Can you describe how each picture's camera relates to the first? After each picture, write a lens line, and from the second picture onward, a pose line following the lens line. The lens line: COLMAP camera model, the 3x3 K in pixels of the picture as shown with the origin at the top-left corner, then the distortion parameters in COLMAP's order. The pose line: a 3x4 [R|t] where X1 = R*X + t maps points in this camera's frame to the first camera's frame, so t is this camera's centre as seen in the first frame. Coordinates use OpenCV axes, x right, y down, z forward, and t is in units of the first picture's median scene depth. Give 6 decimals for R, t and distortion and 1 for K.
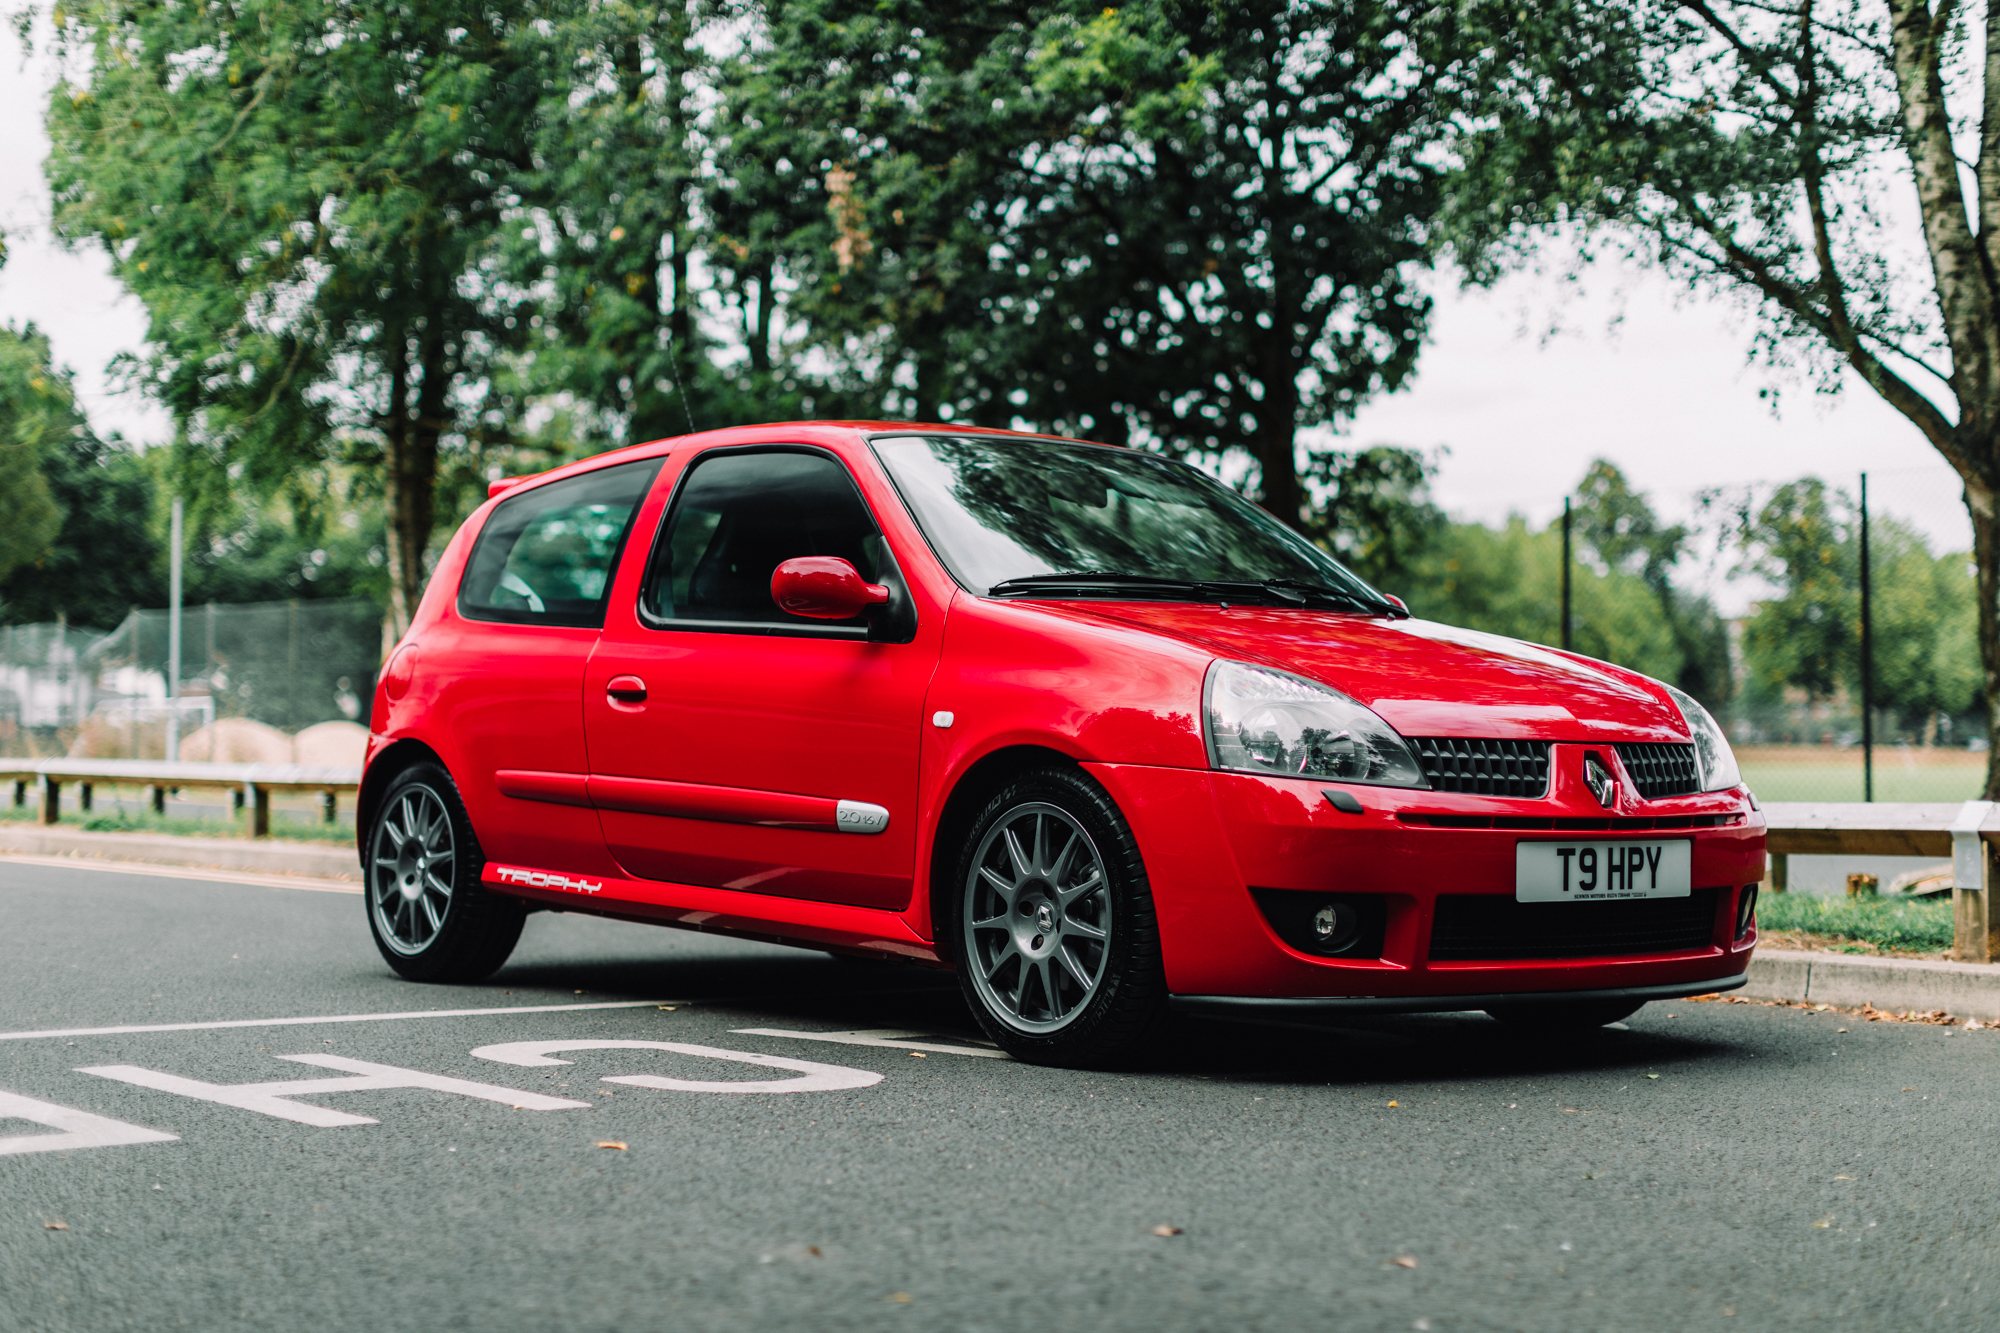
lens RADIAL K [[2898.6, 0, 996.7], [0, 2898.6, 681.7], [0, 0, 1]] dist [0.070698, 0.000000]
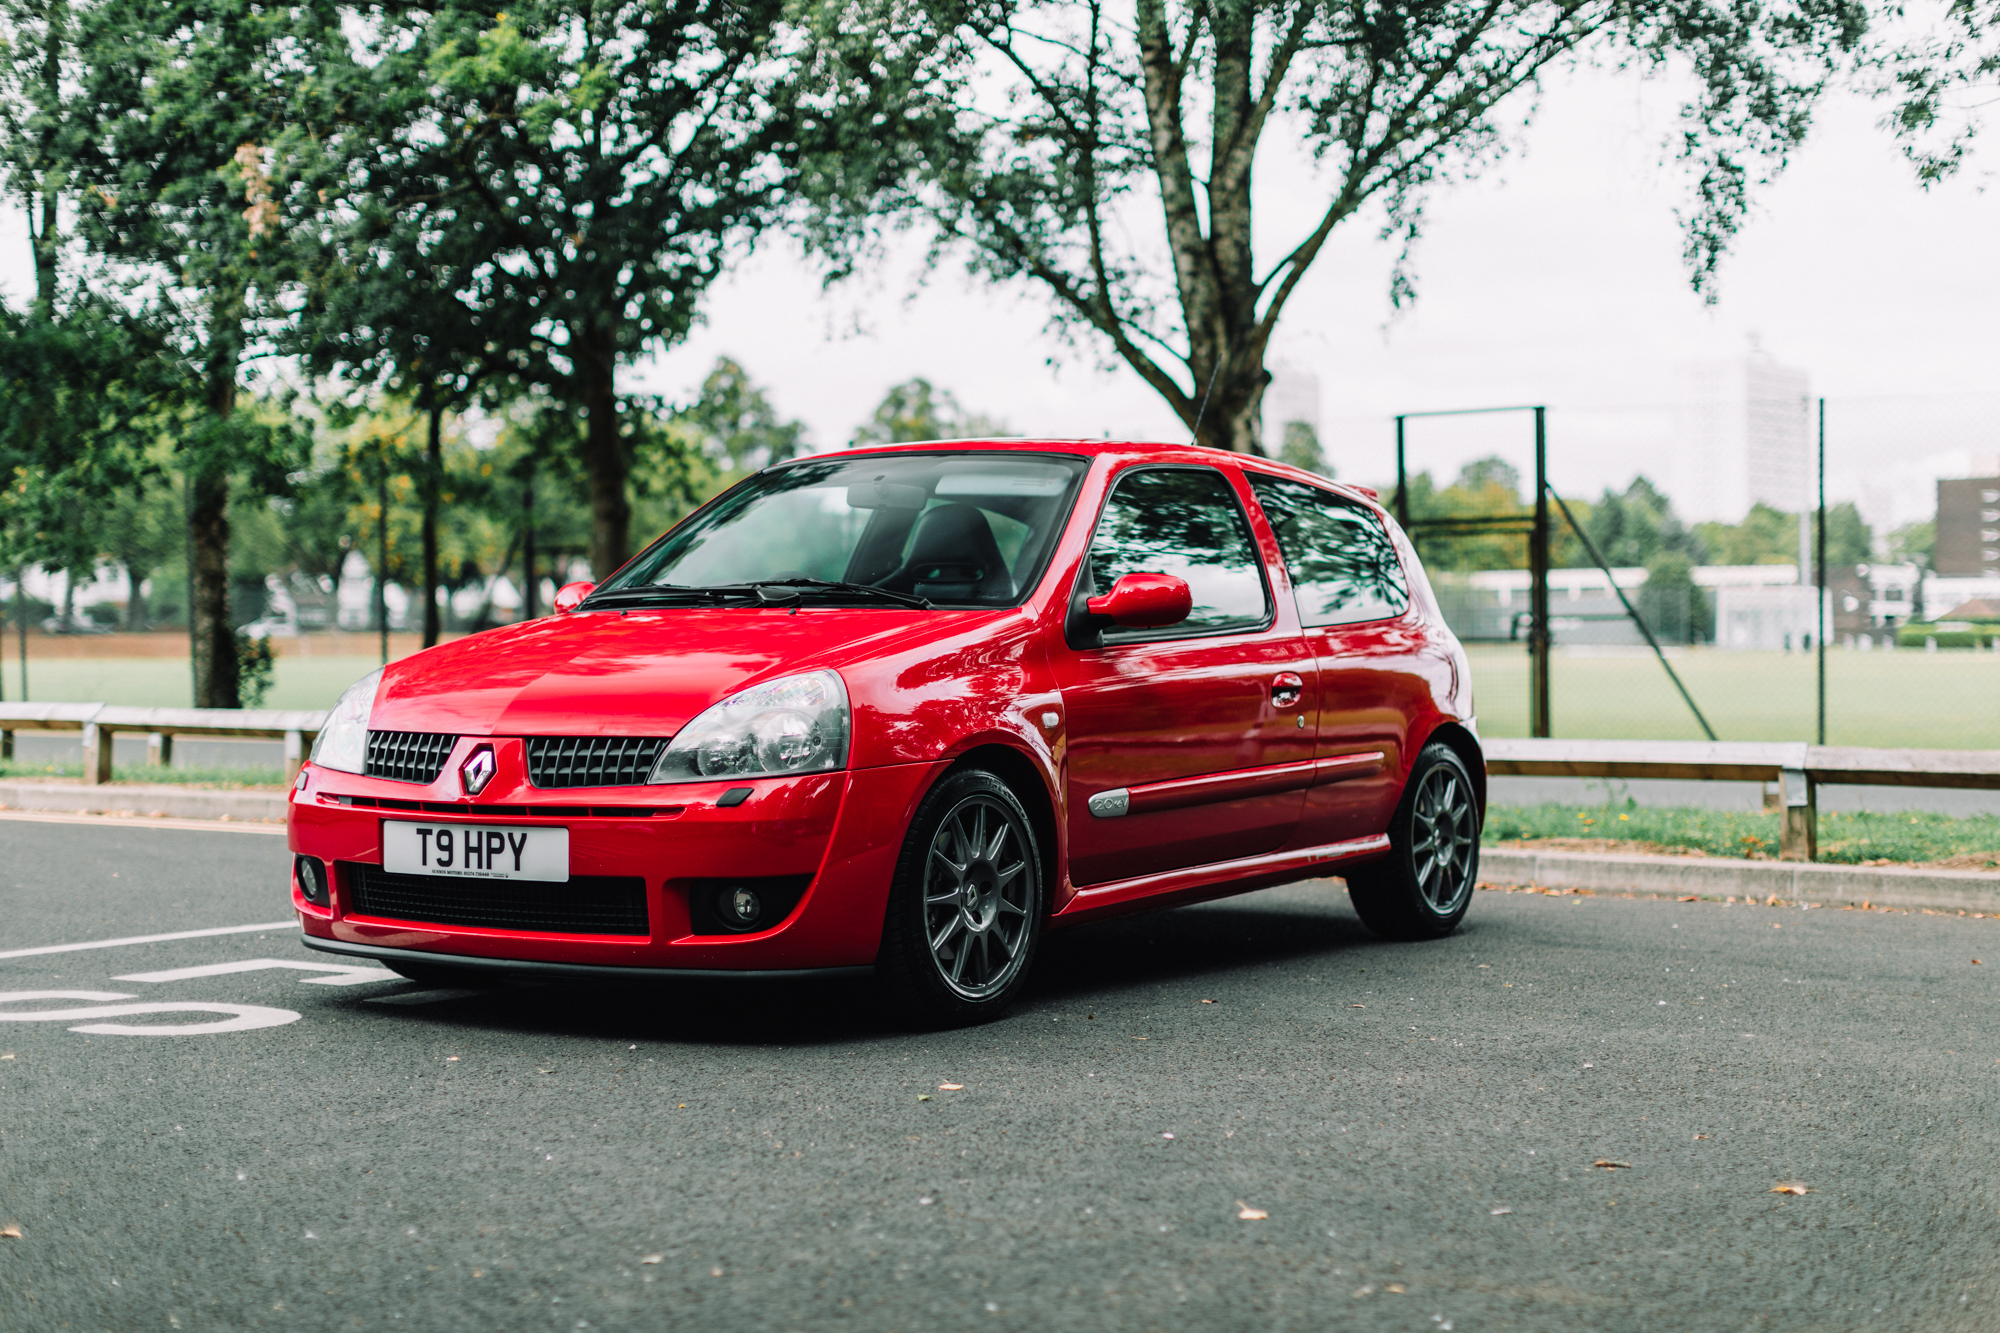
lens RADIAL K [[2898.6, 0, 1009.7], [0, 2898.6, 647.4], [0, 0, 1]] dist [0.070698, 0.000000]
pose [[0.953230, -0.006457, 0.302177, -0.106470], [-0.001621, 0.999648, 0.026475, -0.016627], [-0.302242, -0.025727, 0.952884, -0.121365]]
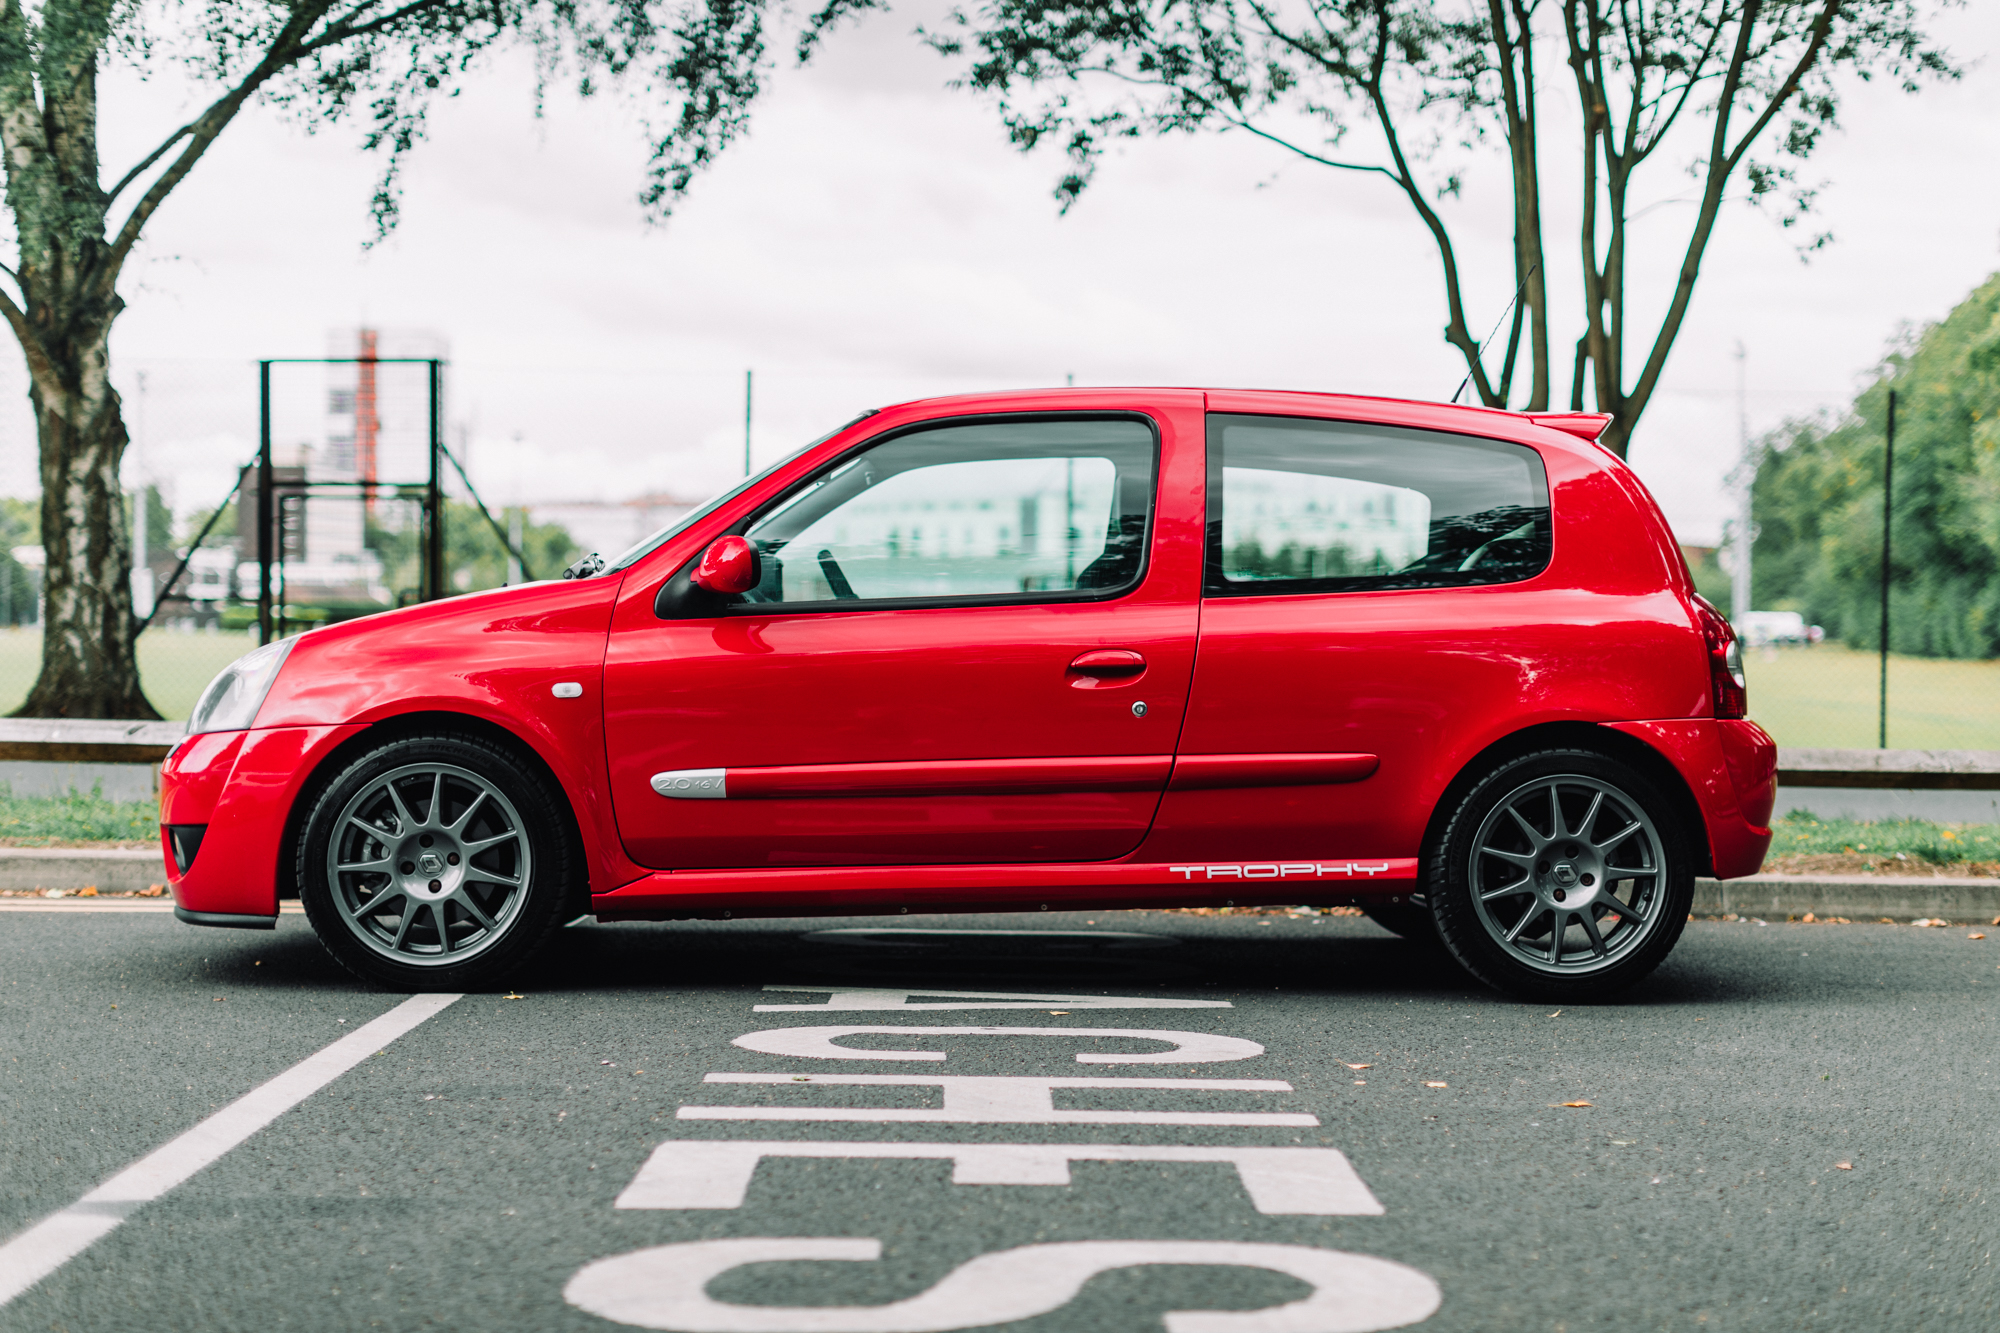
lens RADIAL K [[2898.6, 0, 1003.1], [0, 2898.6, 702.3], [0, 0, 1]] dist [0.070698, 0.000000]
pose [[0.634316, -0.005038, 0.773057, -0.243591], [-0.039599, 0.998454, 0.039000, -0.008346], [-0.772059, -0.055351, 0.633136, 0.086086]]
